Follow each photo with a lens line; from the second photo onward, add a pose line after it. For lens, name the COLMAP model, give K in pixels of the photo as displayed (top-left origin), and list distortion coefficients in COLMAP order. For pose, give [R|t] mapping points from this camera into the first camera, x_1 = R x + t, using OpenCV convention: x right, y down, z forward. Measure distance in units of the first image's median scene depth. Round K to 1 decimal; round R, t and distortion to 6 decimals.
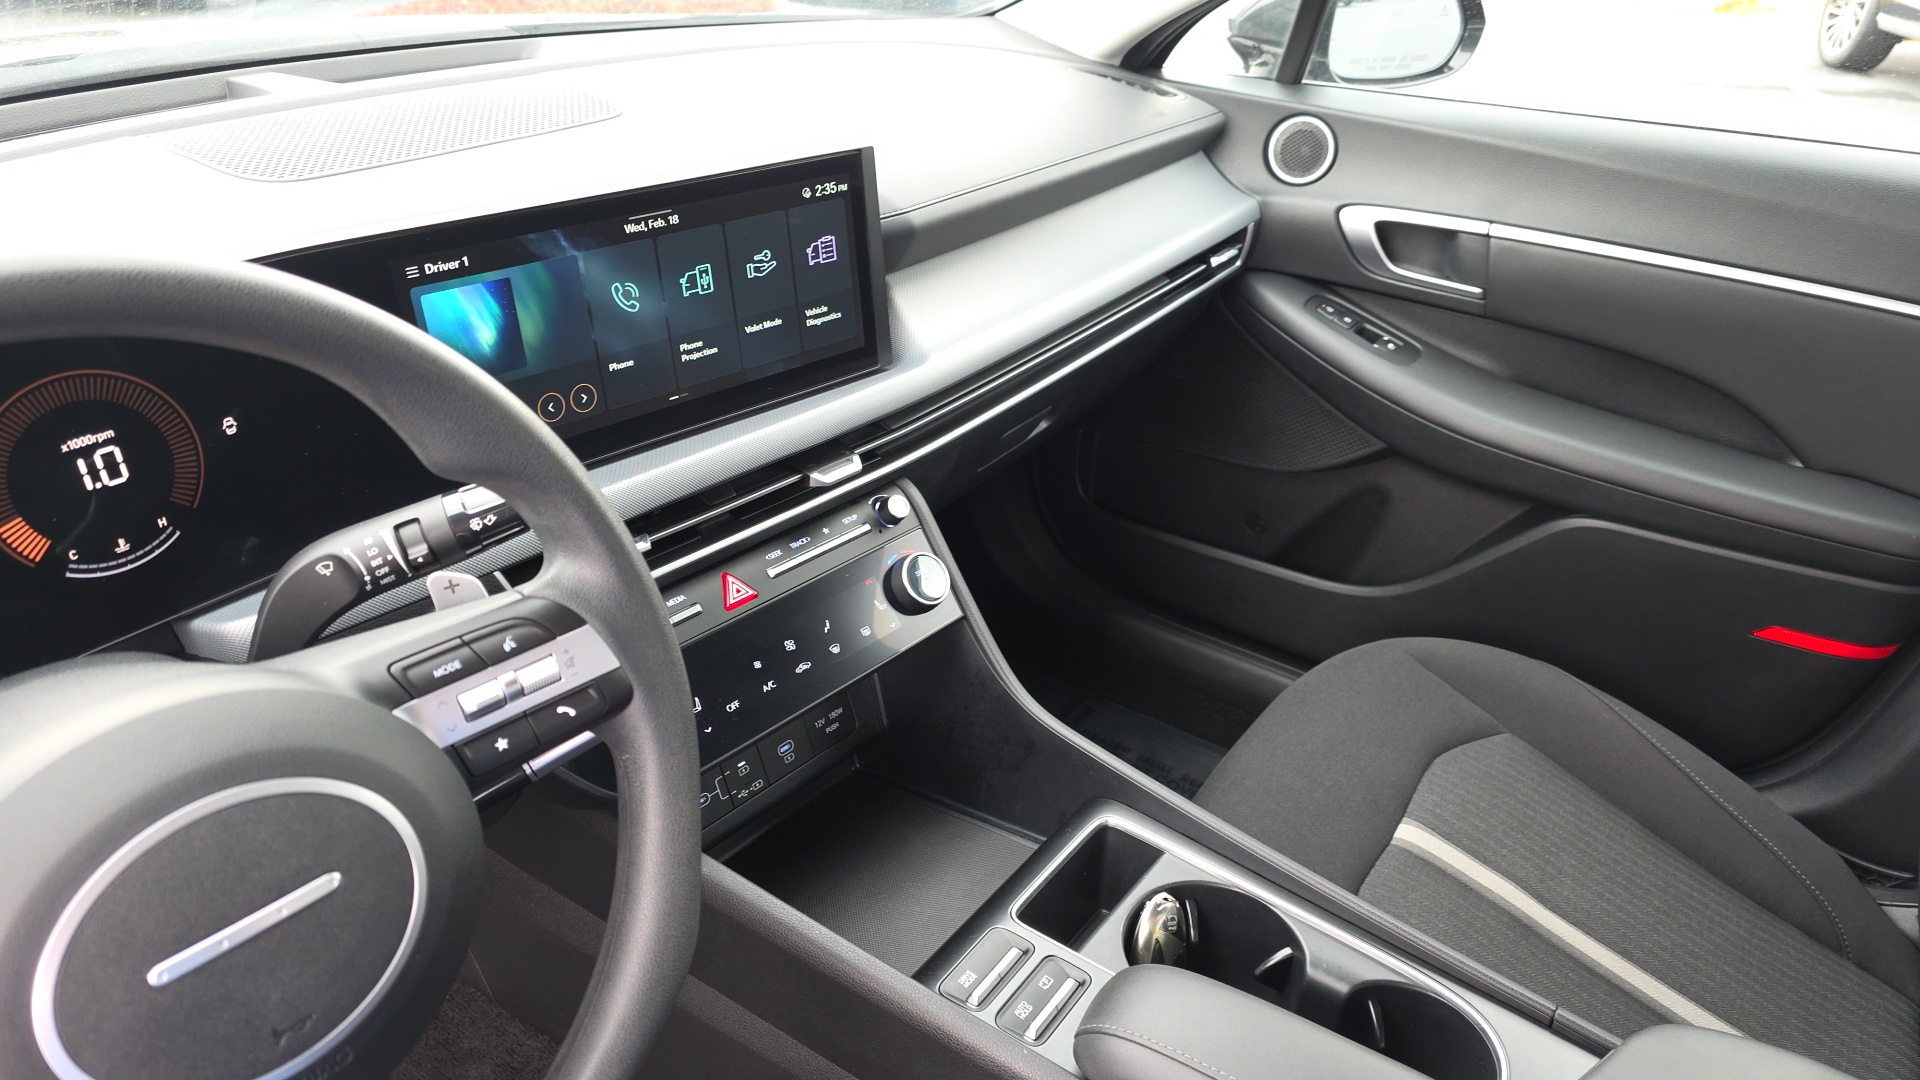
lens RADIAL K [[1299.2, 0, 984.6], [0, 1299.2, 542.7], [0, 0, 1]] dist [0.056039, -0.065224]
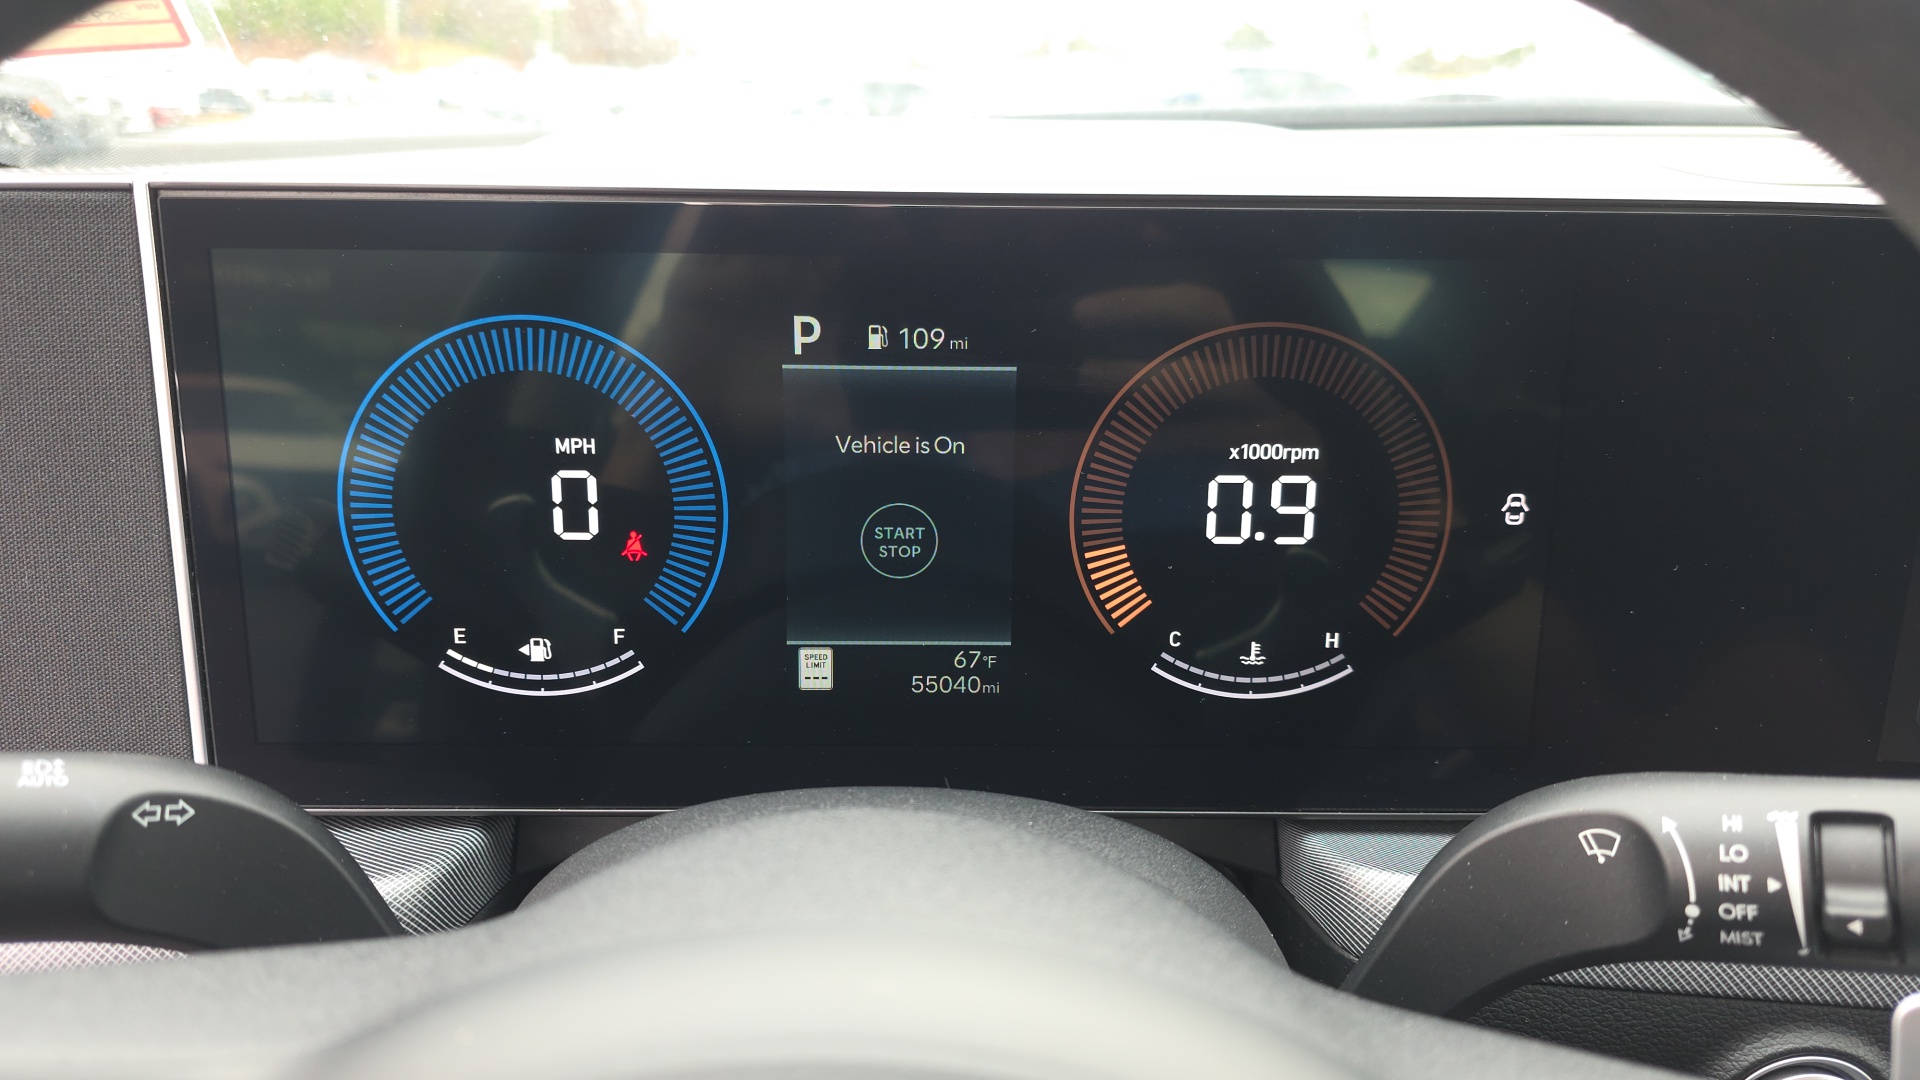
lens RADIAL K [[1333.0, 0, 960.0], [0, 1333.0, 540.0], [0, 0, 1]] dist [0.038310, -0.039998]
pose [[0.581791, 0.224128, -0.781848, -0.215552], [-0.392196, 0.919447, -0.028268, 0.015523], [0.712532, 0.323084, 0.622828, 0.391045]]
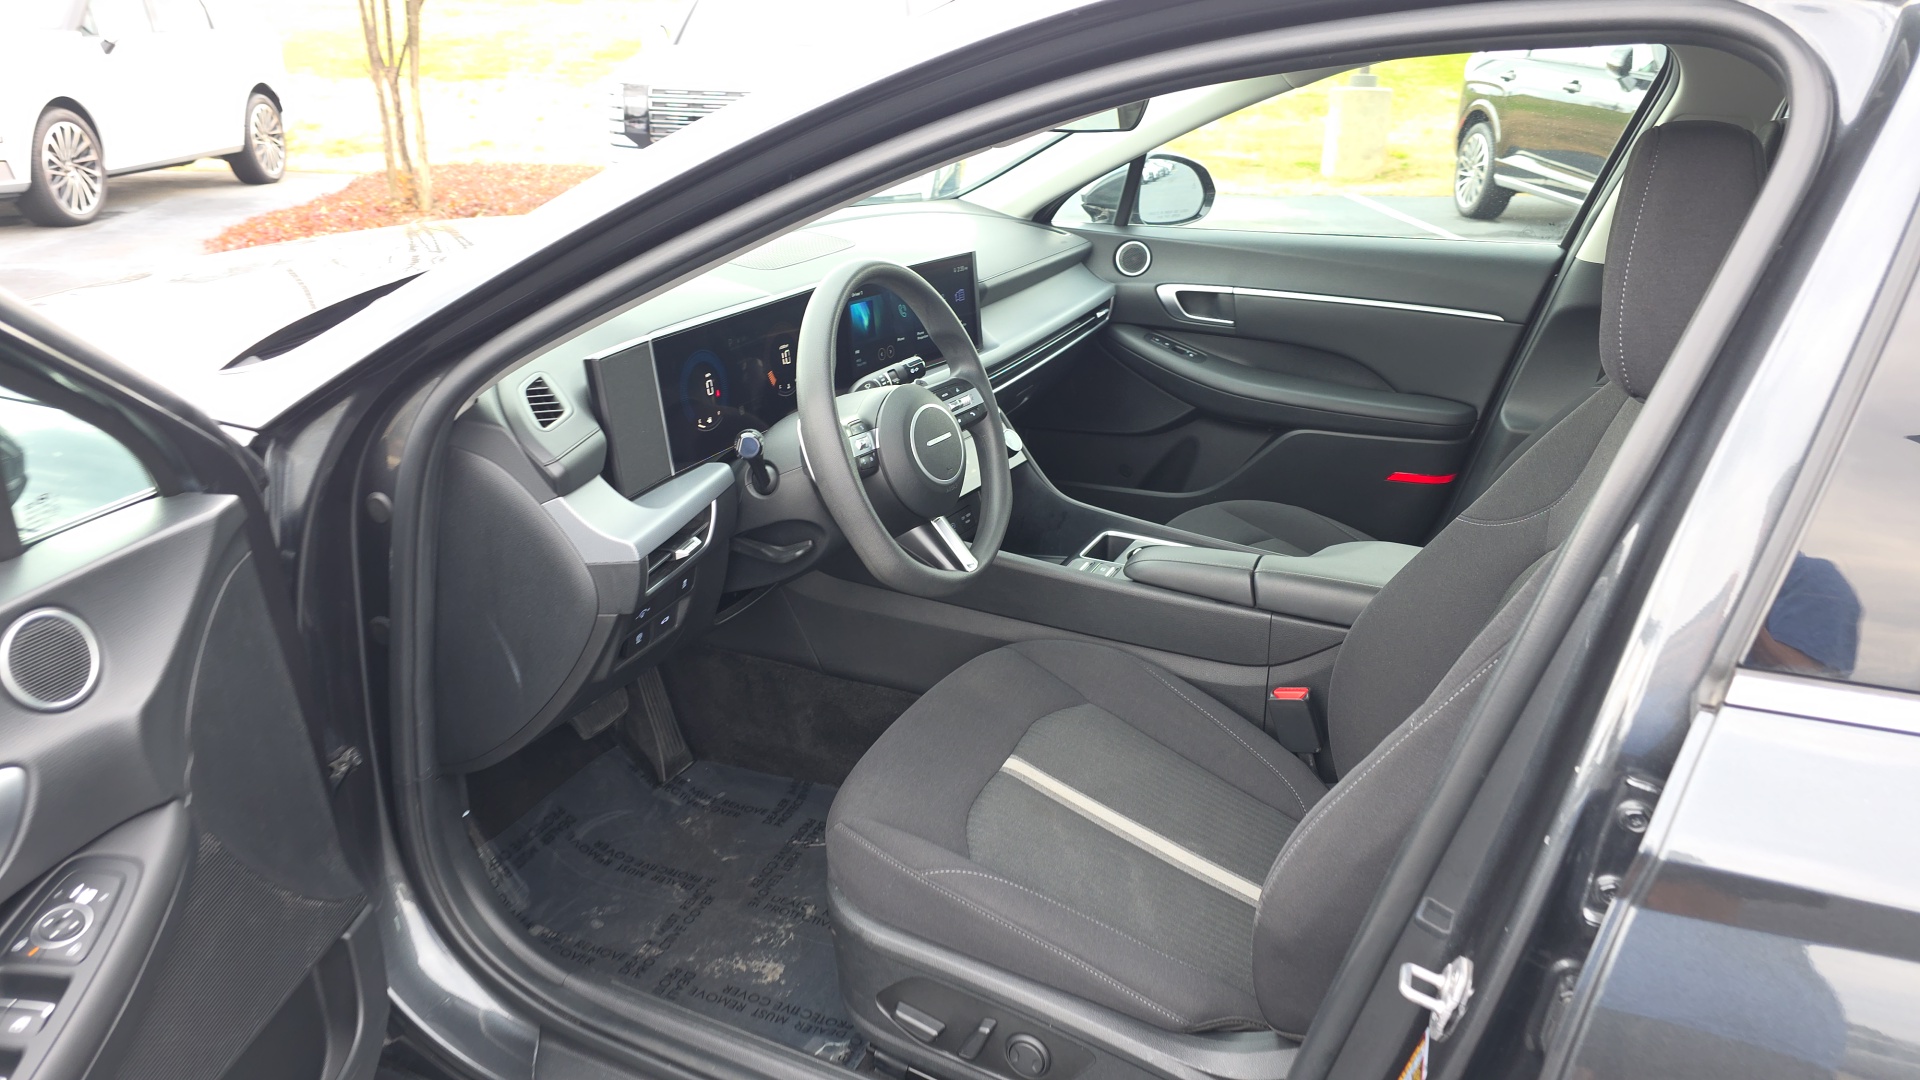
lens RADIAL K [[1318.7, 0, 955.8], [0, 1318.7, 508.3], [0, 0, 1]] dist [0.058103, -0.001972]
pose [[0.984560, -0.078153, 0.156631, -0.543080], [0.101815, 0.983544, -0.149245, 0.506699], [-0.142389, 0.162888, 0.976316, -1.245989]]
